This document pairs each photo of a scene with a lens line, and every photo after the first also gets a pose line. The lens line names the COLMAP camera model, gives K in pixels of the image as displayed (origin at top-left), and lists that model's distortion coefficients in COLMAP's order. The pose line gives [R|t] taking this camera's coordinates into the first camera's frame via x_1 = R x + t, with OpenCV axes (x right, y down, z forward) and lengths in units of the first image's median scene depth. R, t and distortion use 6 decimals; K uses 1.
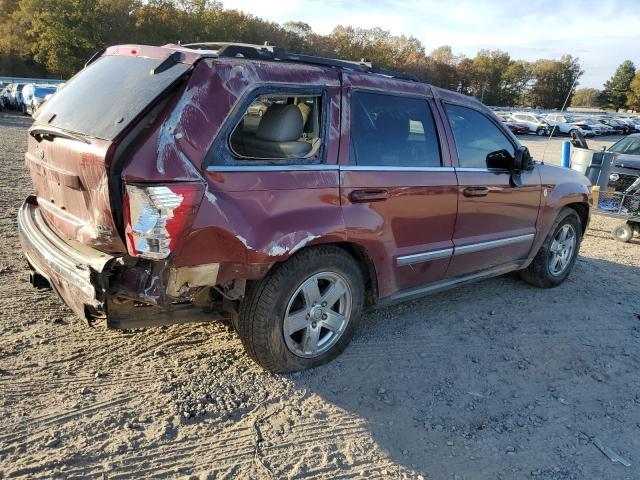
lens RADIAL K [[526.2, 0, 320.0], [0, 526.2, 240.0], [0, 0, 1]] dist [0.095417, -0.121715]
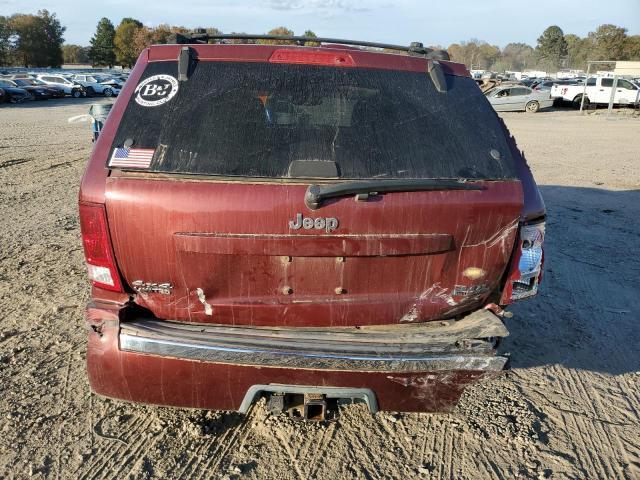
lens RADIAL K [[526.2, 0, 320.0], [0, 526.2, 240.0], [0, 0, 1]] dist [0.095417, -0.121715]
pose [[0.601482, -0.280406, 0.748059, -0.112793], [0.221262, 0.958218, 0.181276, -0.028226], [-0.767634, 0.056483, 0.638394, 0.066756]]
